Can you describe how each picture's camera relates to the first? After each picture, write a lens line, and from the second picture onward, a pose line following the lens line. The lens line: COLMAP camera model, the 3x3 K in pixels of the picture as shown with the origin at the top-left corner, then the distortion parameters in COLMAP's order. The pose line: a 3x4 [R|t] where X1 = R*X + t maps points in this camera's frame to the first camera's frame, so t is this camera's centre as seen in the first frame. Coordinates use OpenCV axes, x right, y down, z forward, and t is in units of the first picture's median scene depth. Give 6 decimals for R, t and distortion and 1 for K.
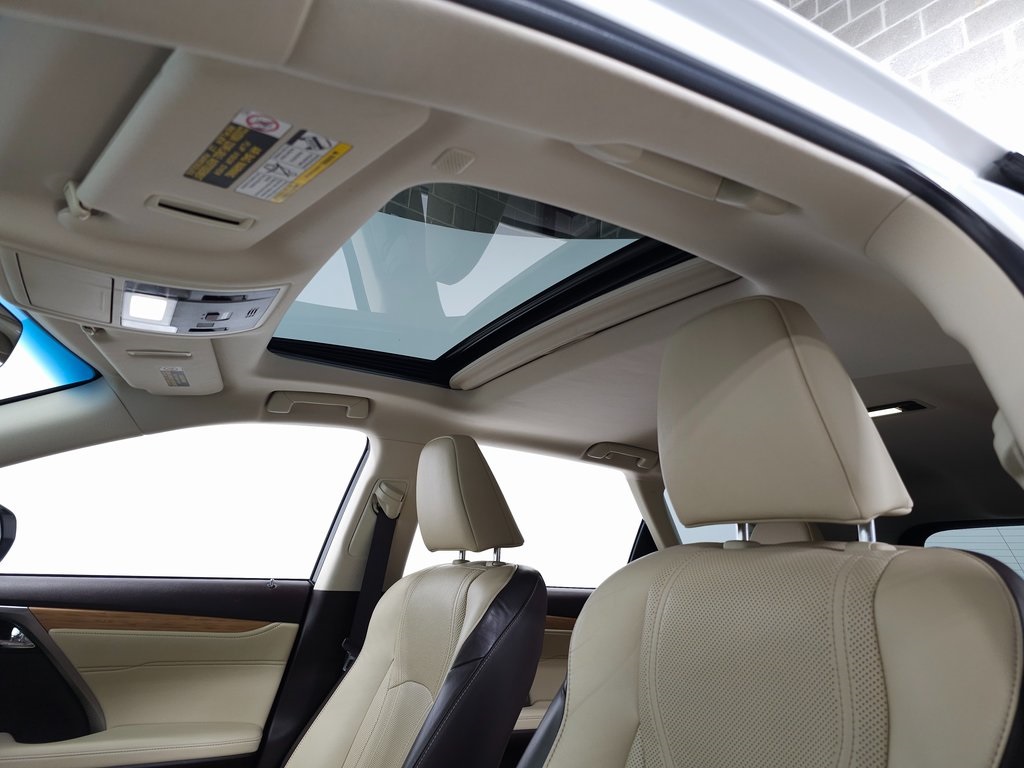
lens RADIAL K [[677.2, 0, 509.2], [0, 677.2, 388.0], [0, 0, 1]] dist [0.078630, -0.077815]
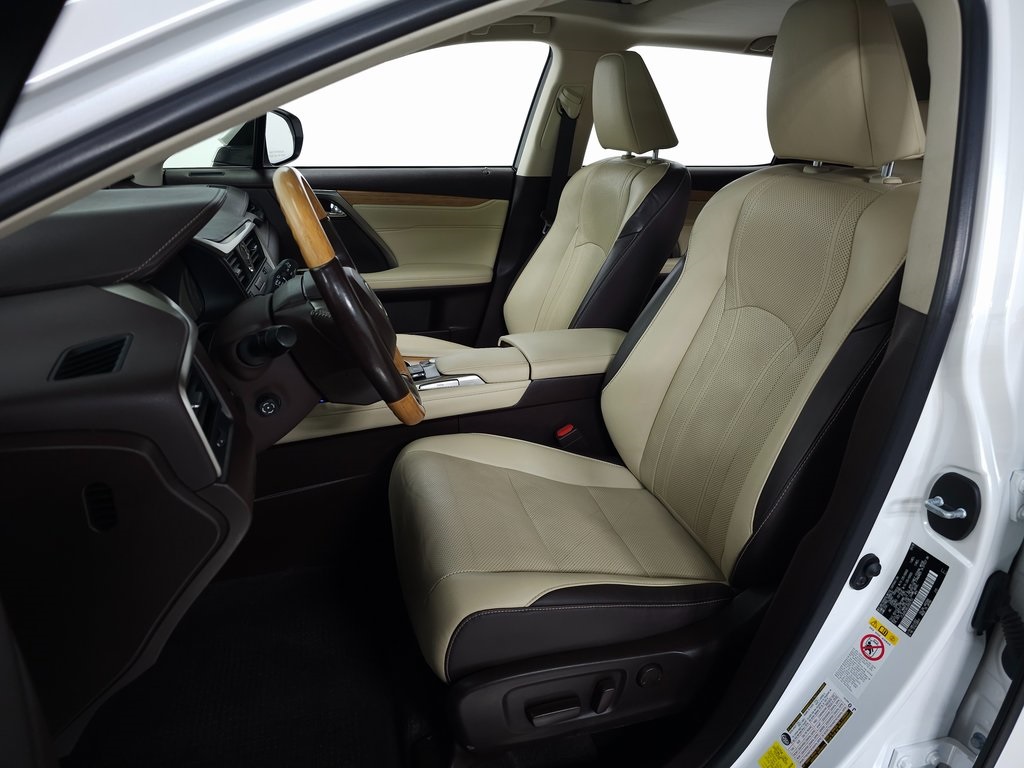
lens RADIAL K [[677.2, 0, 509.2], [0, 677.2, 388.0], [0, 0, 1]] dist [0.078630, -0.077815]
pose [[0.969636, 0.067285, -0.235112, 0.041760], [0.086757, 0.804228, 0.587954, -0.161495], [0.228645, -0.590499, 0.773972, -0.287302]]
